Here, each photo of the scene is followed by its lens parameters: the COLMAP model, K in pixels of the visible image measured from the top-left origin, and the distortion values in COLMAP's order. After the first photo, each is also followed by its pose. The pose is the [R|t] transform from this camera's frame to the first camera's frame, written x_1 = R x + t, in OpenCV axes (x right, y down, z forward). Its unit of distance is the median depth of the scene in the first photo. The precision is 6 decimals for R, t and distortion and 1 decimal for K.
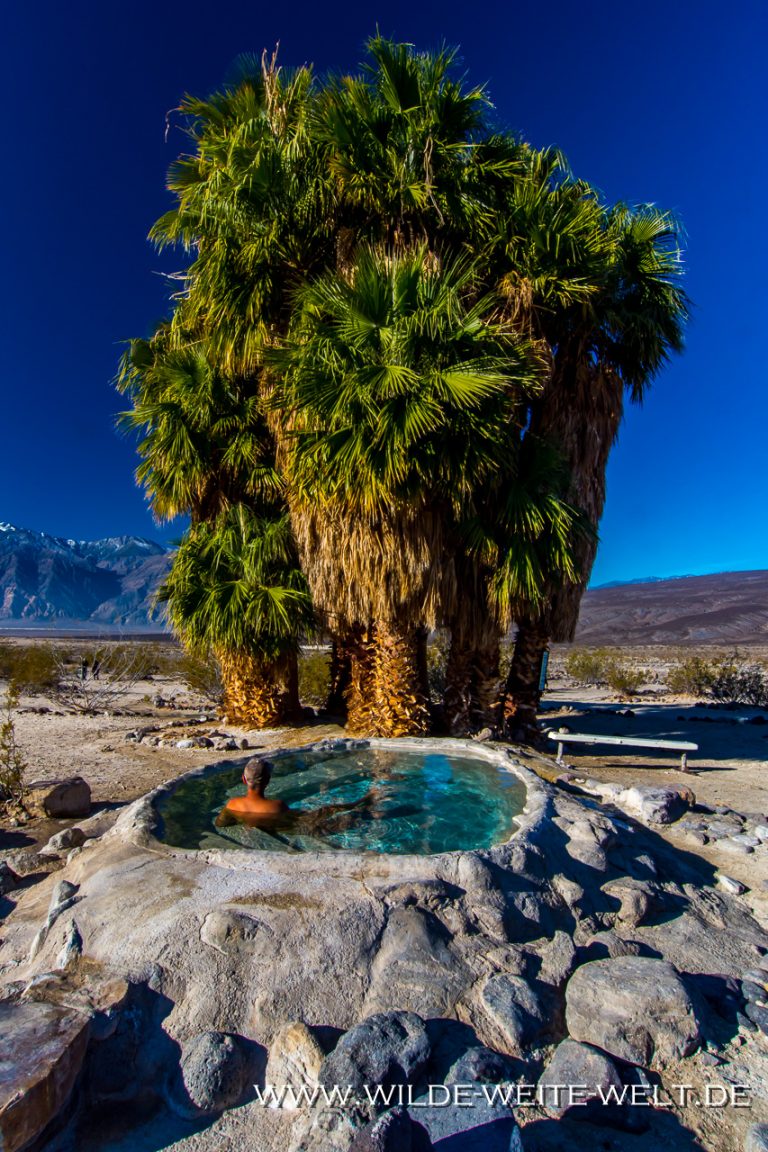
lens RADIAL K [[642.0, 0, 383.1], [0, 642.0, 578.3], [0, 0, 1]] dist [-0.031638, 0.003164]
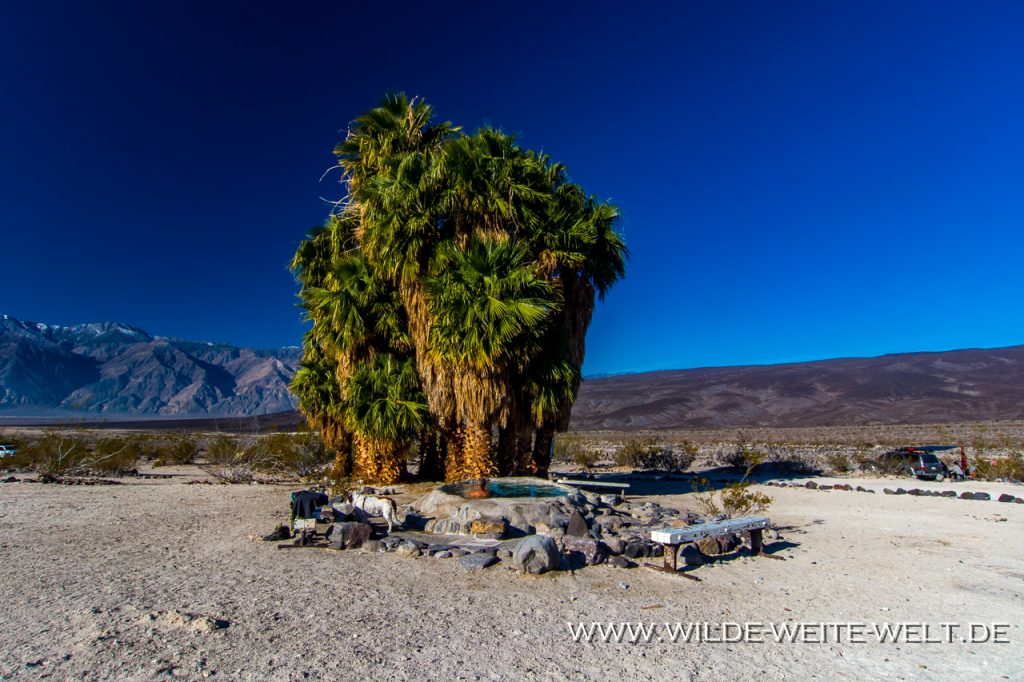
lens RADIAL K [[570.6, 0, 513.6], [0, 570.6, 344.2], [0, 0, 1]] dist [-0.031638, 0.003164]
pose [[0.970336, 0.029513, 0.239954, -0.279582], [-0.018104, 0.998604, -0.049616, -0.075514], [-0.241083, 0.043800, 0.969516, -0.618966]]
